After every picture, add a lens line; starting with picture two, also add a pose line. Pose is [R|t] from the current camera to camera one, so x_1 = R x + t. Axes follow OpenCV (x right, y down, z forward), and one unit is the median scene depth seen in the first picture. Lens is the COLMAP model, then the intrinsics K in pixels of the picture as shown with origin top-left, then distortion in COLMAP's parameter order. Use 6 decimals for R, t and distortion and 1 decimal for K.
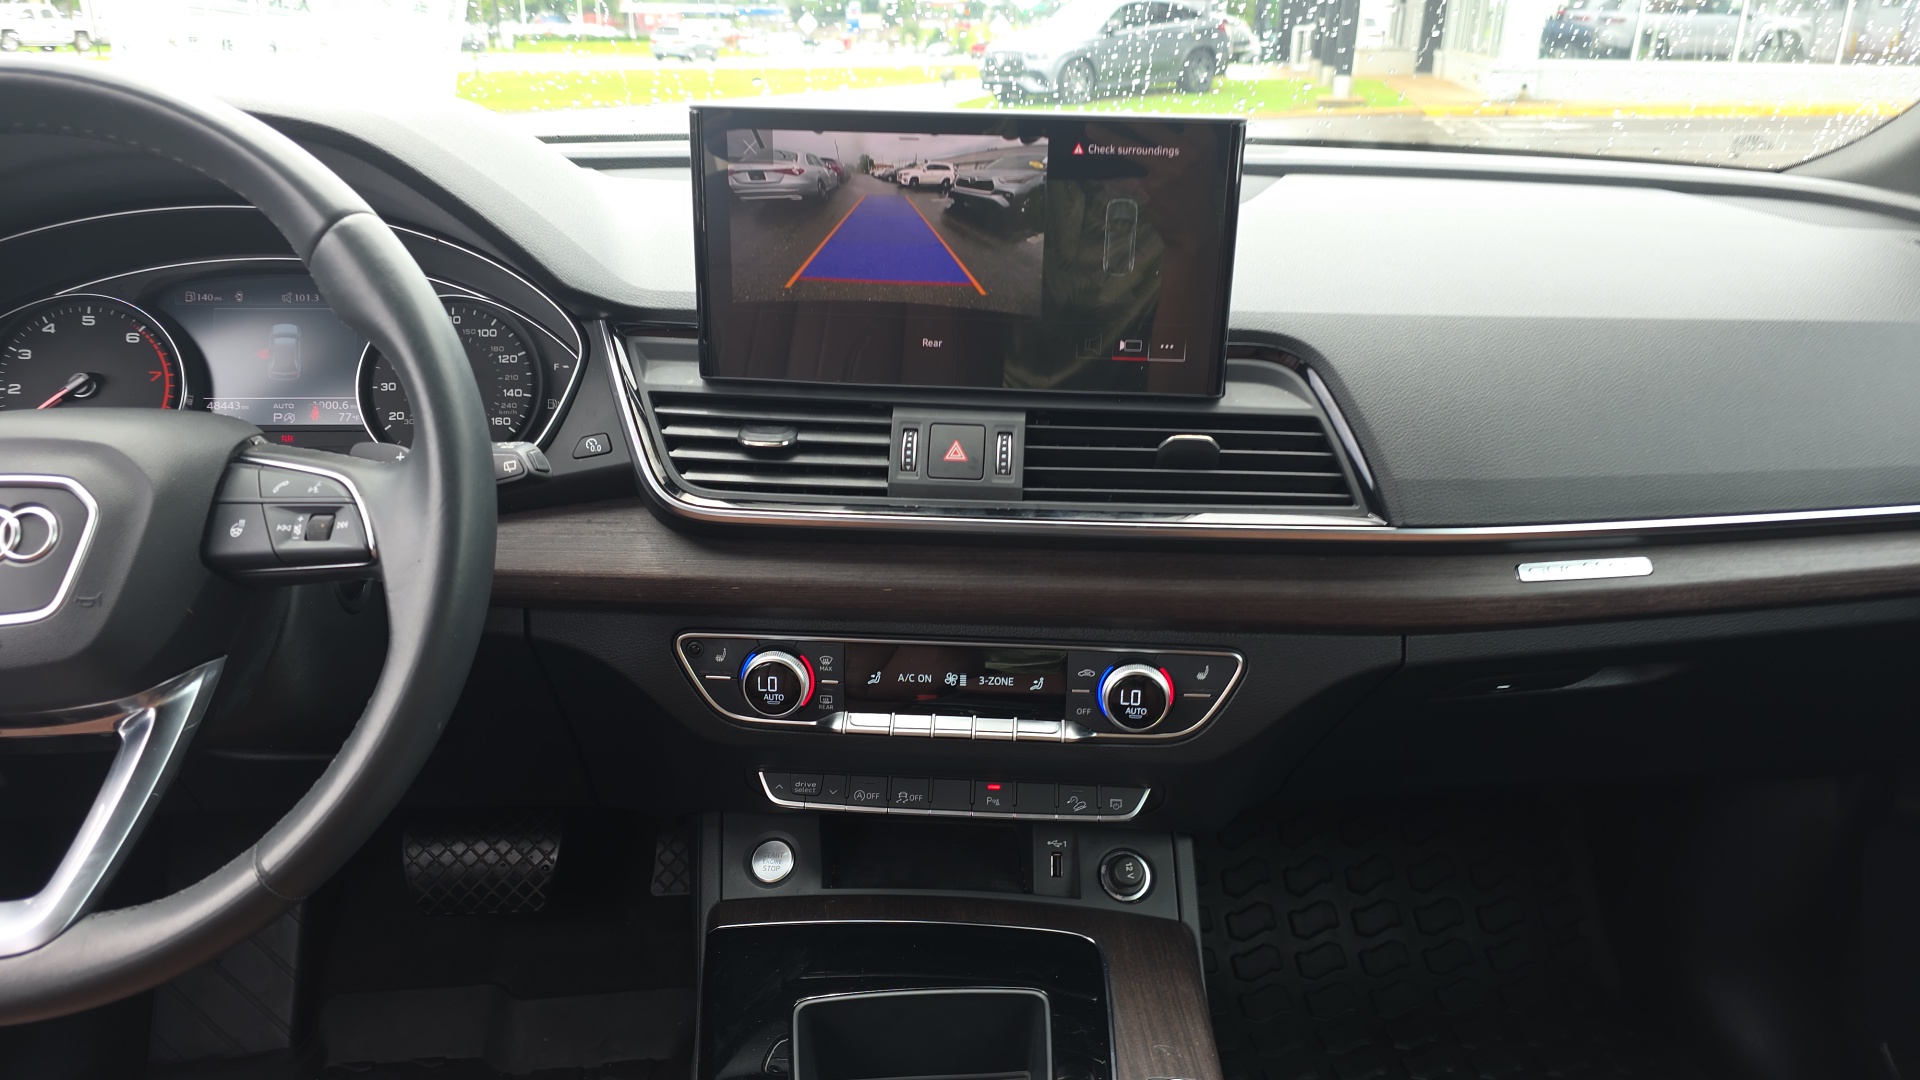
lens RADIAL K [[1300.0, 0, 952.6], [0, 1300.0, 534.1], [0, 0, 1]] dist [0.072799, -0.081647]
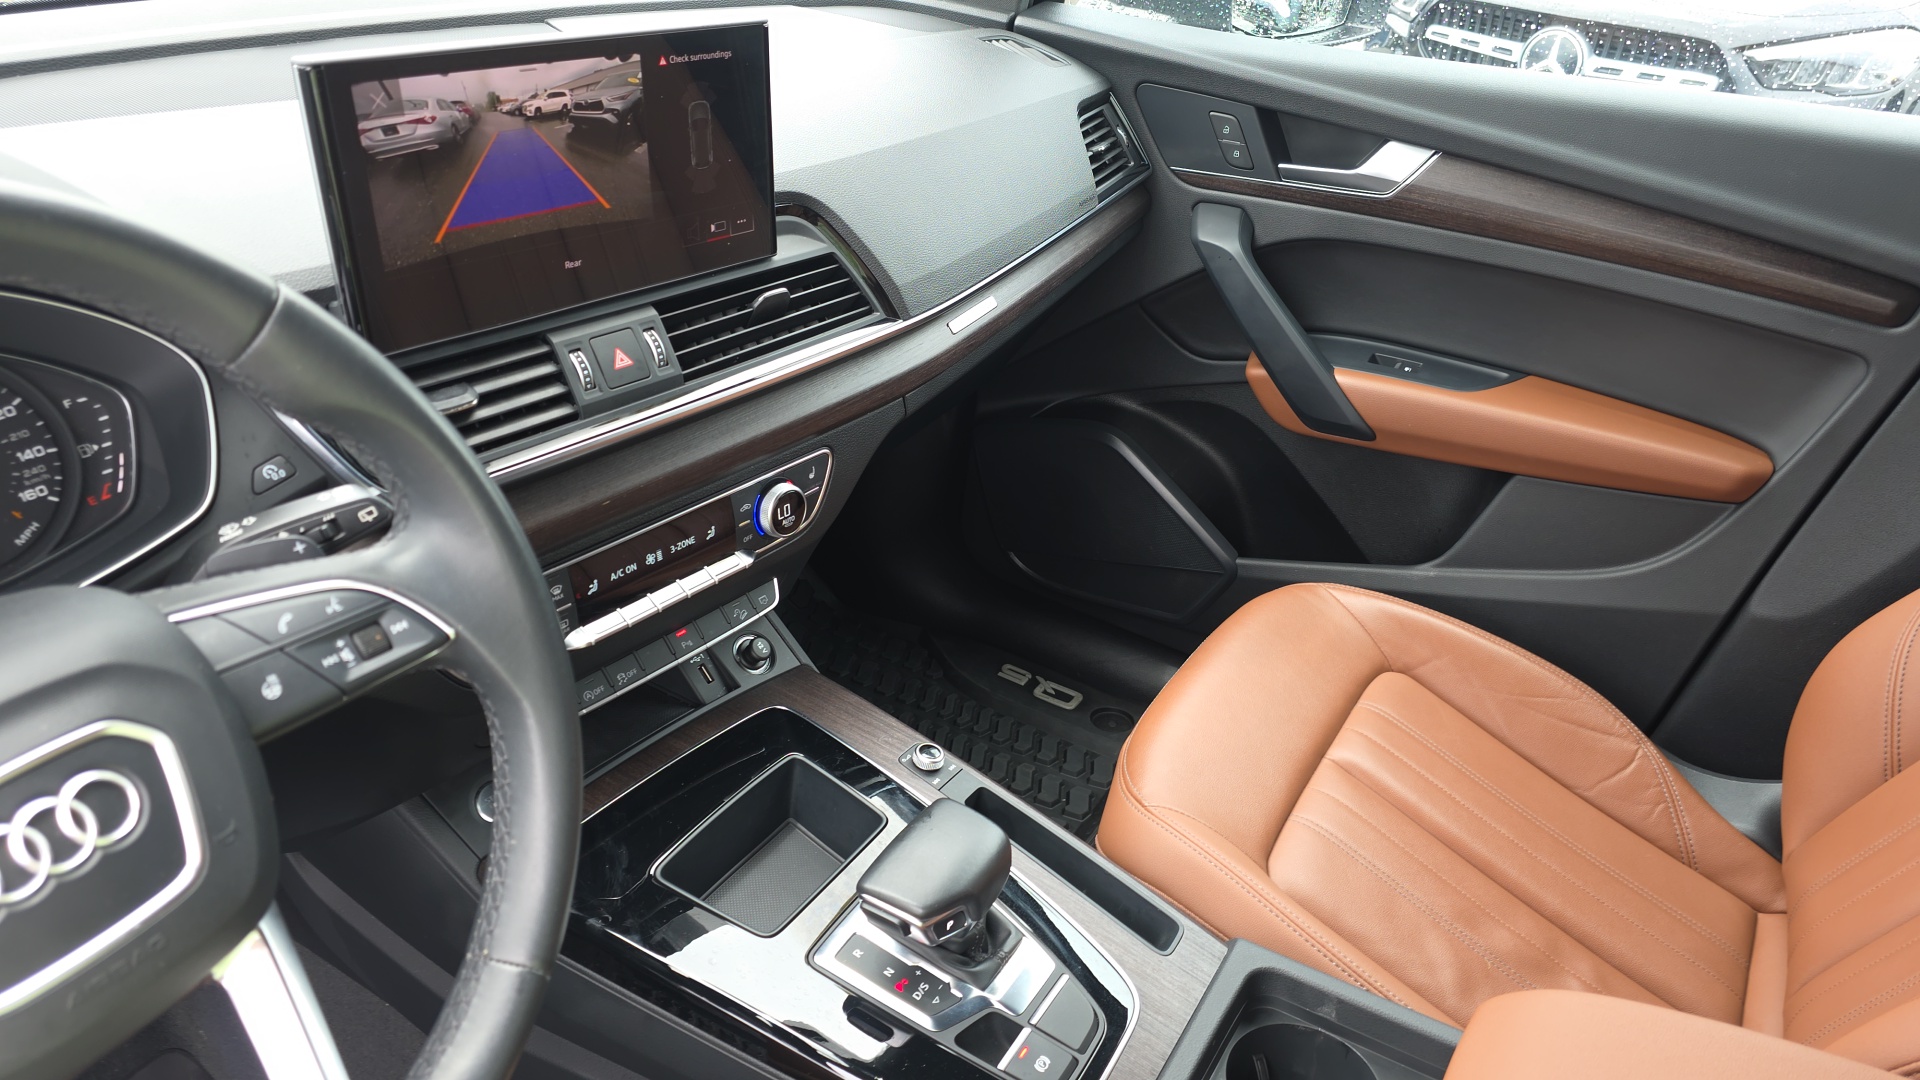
lens RADIAL K [[1294.0, 0, 964.4], [0, 1294.0, 542.3], [0, 0, 1]] dist [0.043946, -0.045641]
pose [[0.575961, -0.390632, 0.718106, -0.652200], [0.233404, 0.920456, 0.313502, -0.190264], [-0.783449, -0.012956, 0.621321, 0.103883]]
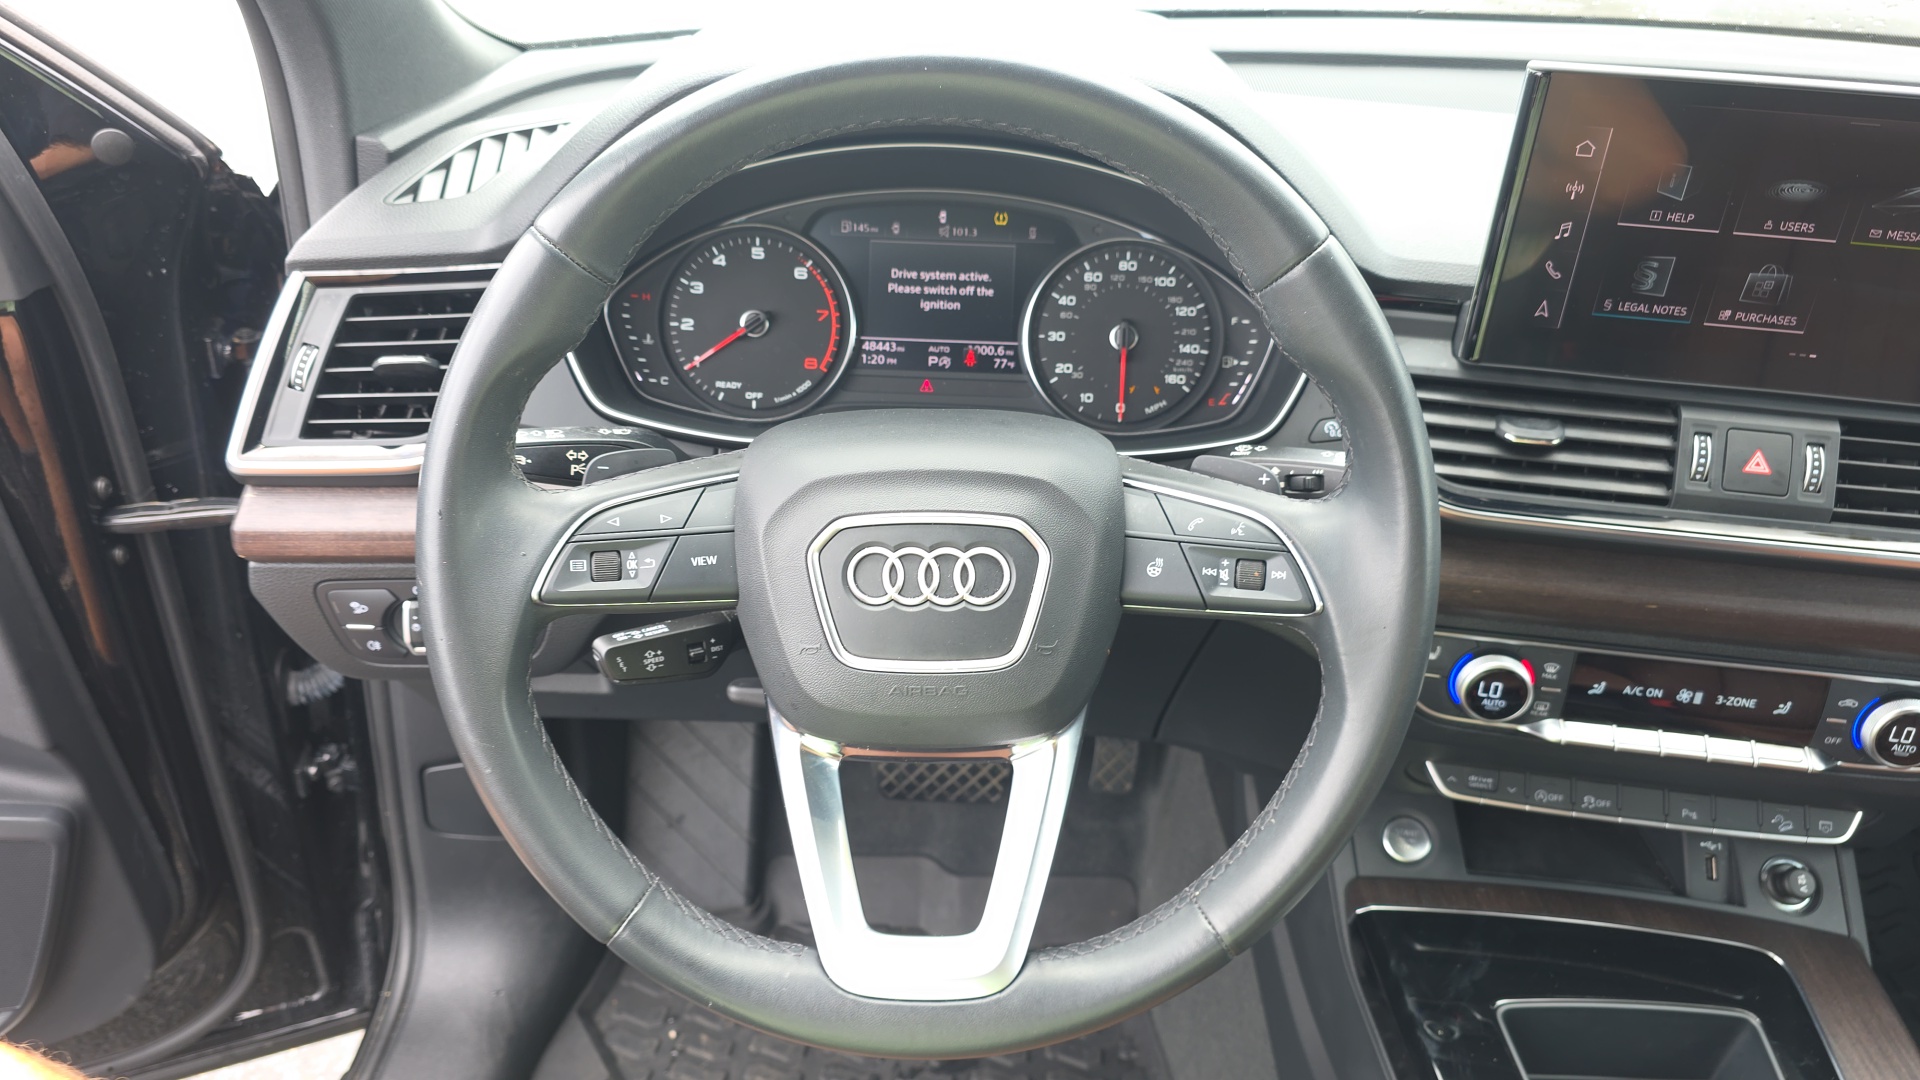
lens RADIAL K [[1312.3, 0, 951.5], [0, 1312.3, 529.5], [0, 0, 1]] dist [0.071409, -0.093107]
pose [[0.996458, 0.059102, -0.059815, -0.486542], [-0.048894, 0.985957, 0.159682, -0.135101], [0.068412, -0.156192, 0.985355, 0.044061]]
